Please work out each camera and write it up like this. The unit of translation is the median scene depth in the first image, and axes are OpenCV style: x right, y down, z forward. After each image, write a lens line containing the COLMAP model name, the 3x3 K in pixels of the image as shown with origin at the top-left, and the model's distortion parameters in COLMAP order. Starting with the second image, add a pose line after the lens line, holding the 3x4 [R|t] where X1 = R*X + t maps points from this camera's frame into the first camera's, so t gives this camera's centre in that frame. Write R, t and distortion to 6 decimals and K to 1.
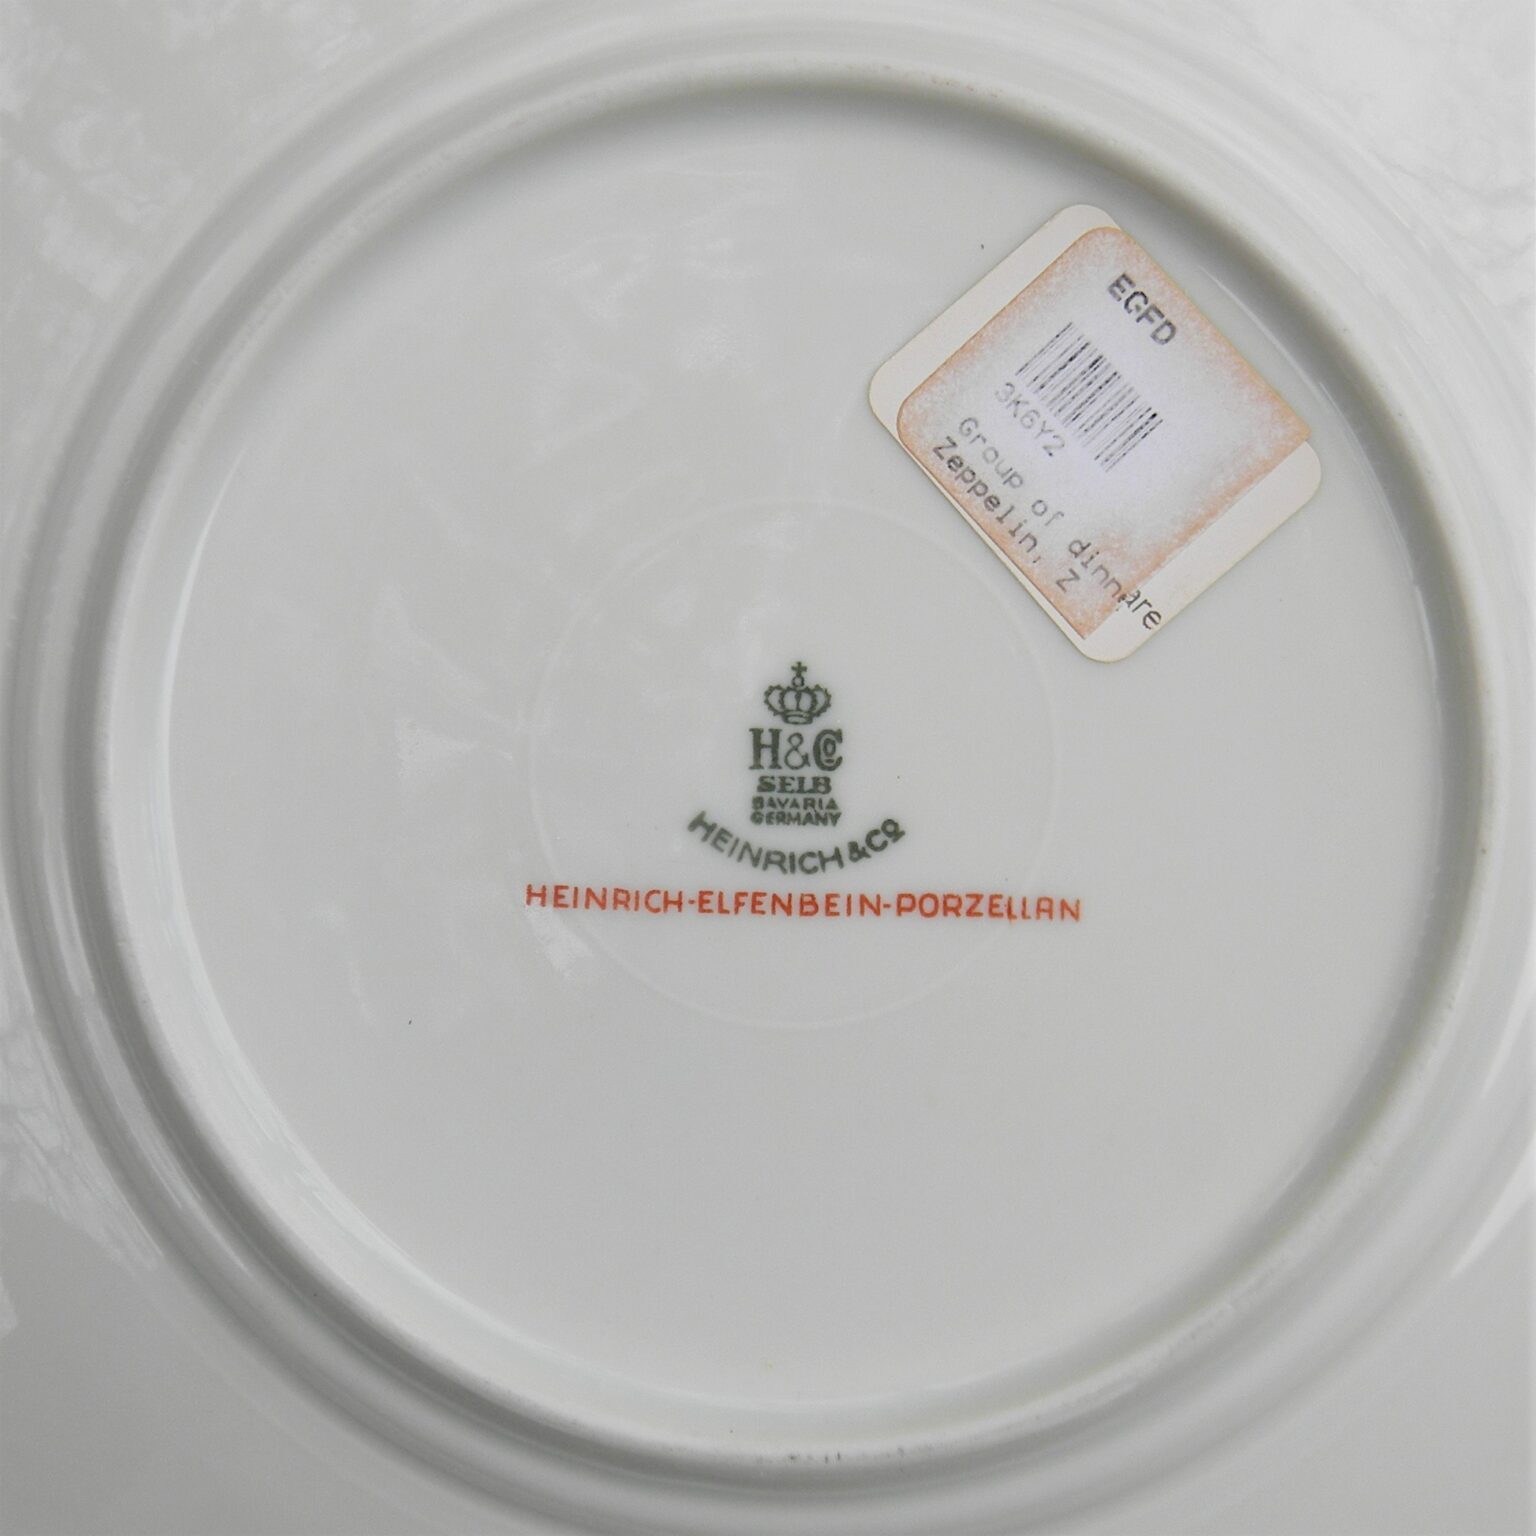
lens RADIAL K [[4317.3, 0, 769.0], [0, 4317.3, 812.6], [0, 0, 1]] dist [-0.066756, -0.034431]
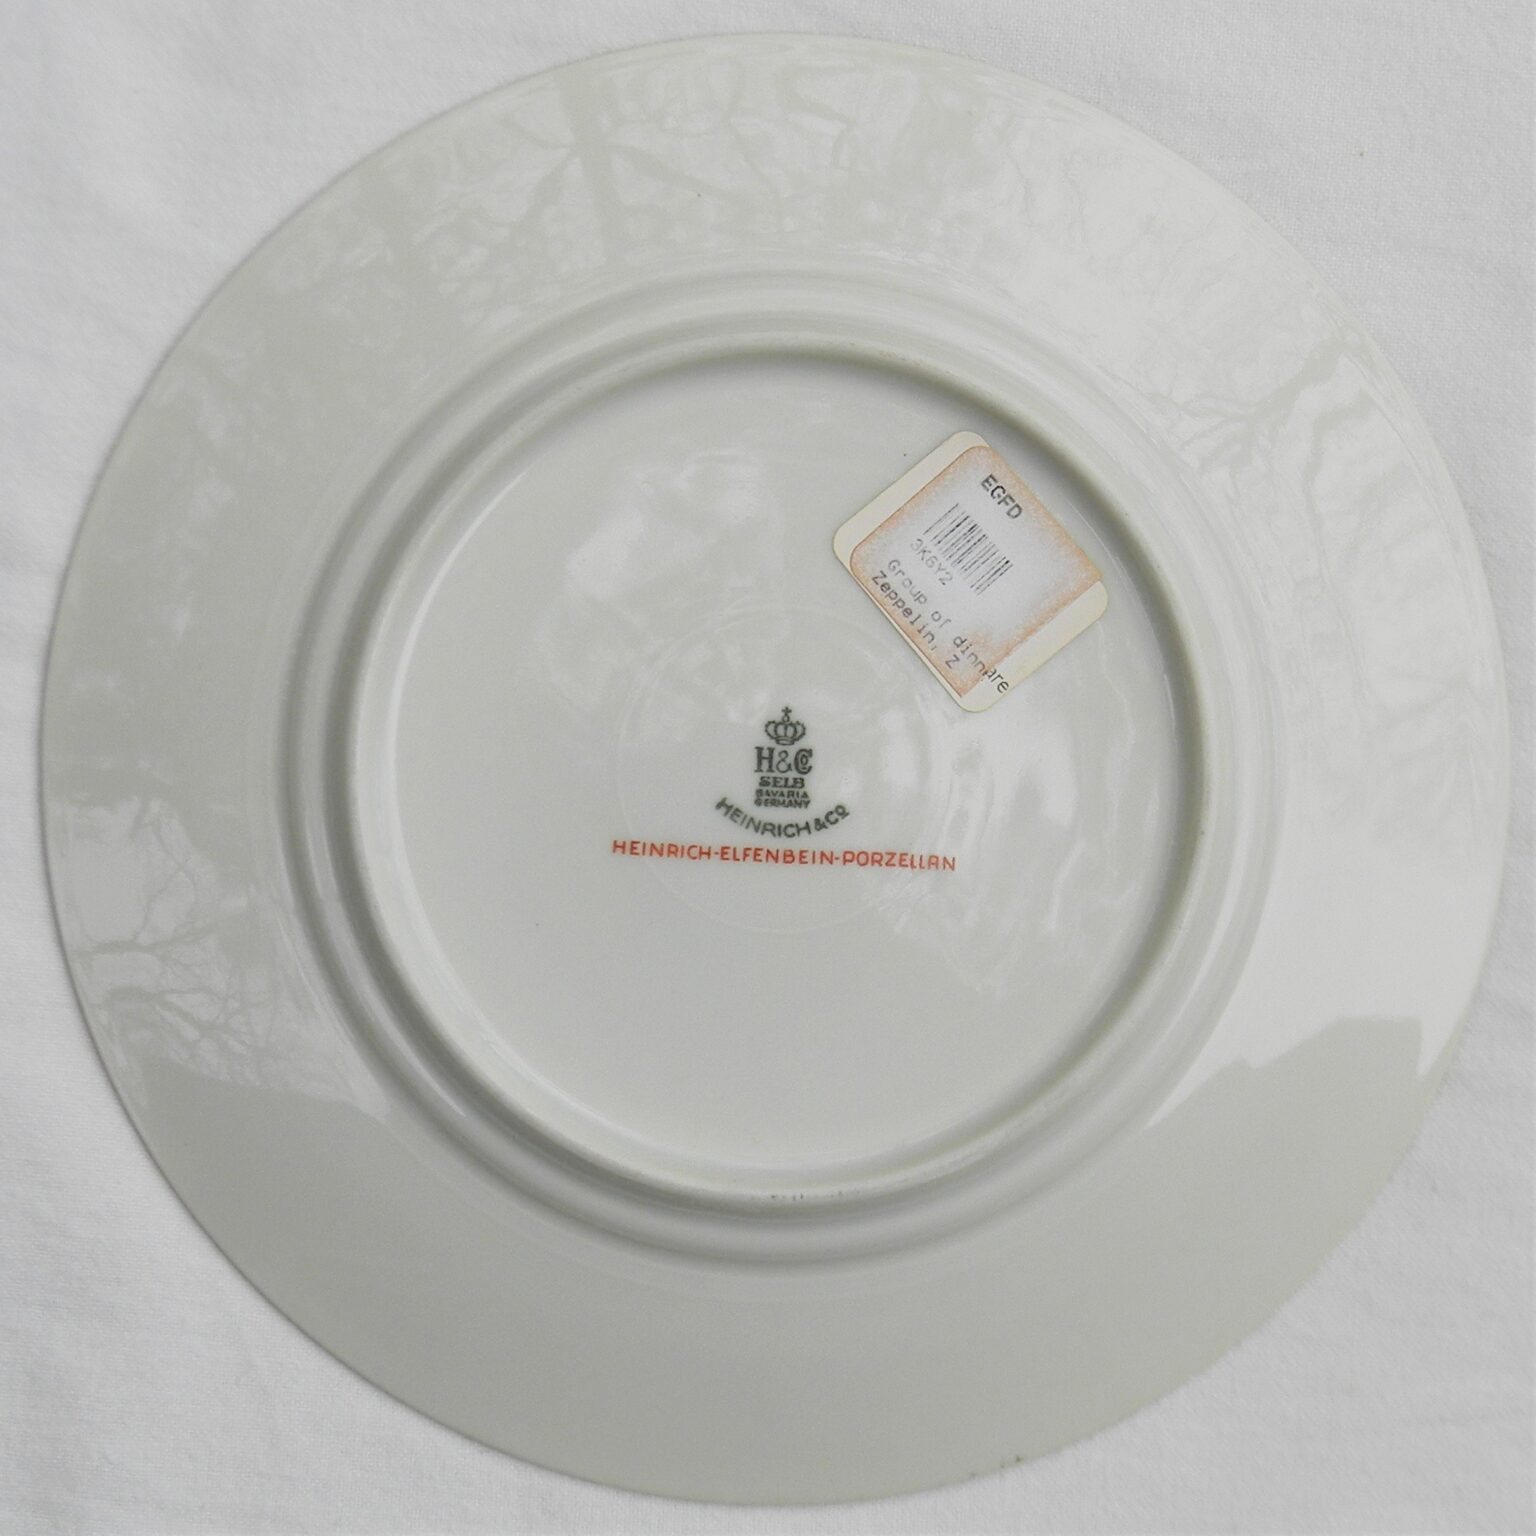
lens RADIAL K [[4317.3, 0, 769.0], [0, 4317.3, 812.6], [0, 0, 1]] dist [-0.066756, -0.034431]
pose [[0.993883, 0.025963, 0.107341, -0.172942], [-0.023608, 0.999453, -0.023159, 0.042638], [-0.107883, 0.020483, 0.993953, -0.611095]]
